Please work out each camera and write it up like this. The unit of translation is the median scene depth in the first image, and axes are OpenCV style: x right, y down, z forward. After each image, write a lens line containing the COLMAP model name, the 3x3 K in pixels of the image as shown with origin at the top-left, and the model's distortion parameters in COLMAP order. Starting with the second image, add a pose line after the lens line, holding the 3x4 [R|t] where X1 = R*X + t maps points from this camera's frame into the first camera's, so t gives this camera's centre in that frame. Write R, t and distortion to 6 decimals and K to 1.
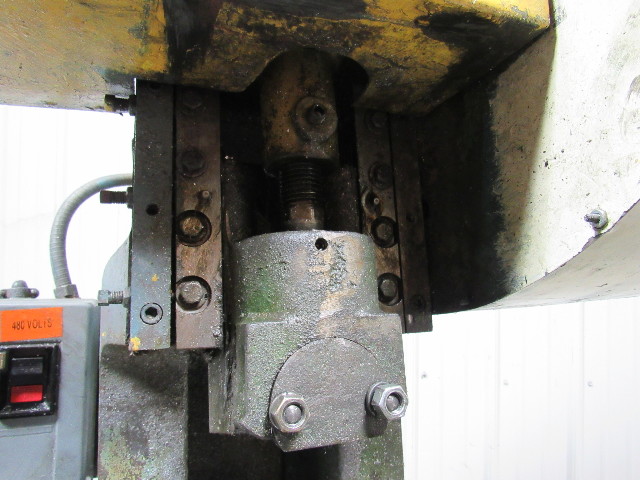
lens RADIAL K [[455.1, 0, 318.0], [0, 455.1, 240.0], [0, 0, 1]] dist [-0.018887, -0.007160]
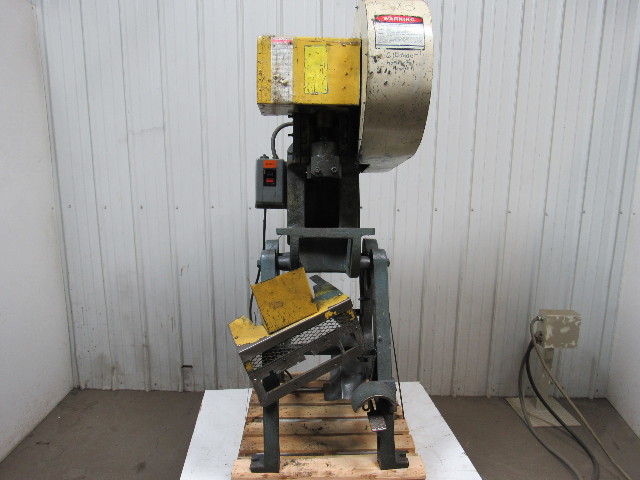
lens RADIAL K [[455.1, 0, 319.6], [0, 455.1, 238.6], [0, 0, 1]] dist [-0.018887, -0.007160]
pose [[0.956940, 0.049760, -0.285989, 1.483594], [0.011705, 0.977783, 0.209293, -0.018623], [0.290050, -0.203629, 0.935097, -4.181250]]
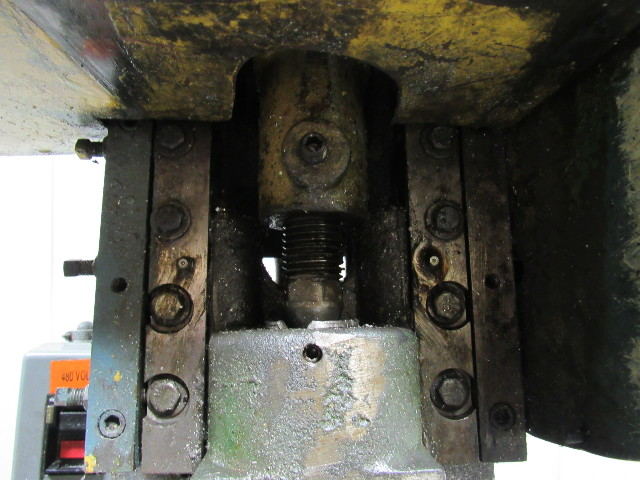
lens RADIAL K [[455.1, 0, 319.9], [0, 455.1, 242.5], [0, 0, 1]] dist [-0.018887, -0.007160]
pose [[0.955620, -0.011822, -0.294363, 0.188577], [0.016173, 0.999793, 0.012350, -0.141108], [0.294156, -0.016562, 0.955614, 0.353624]]
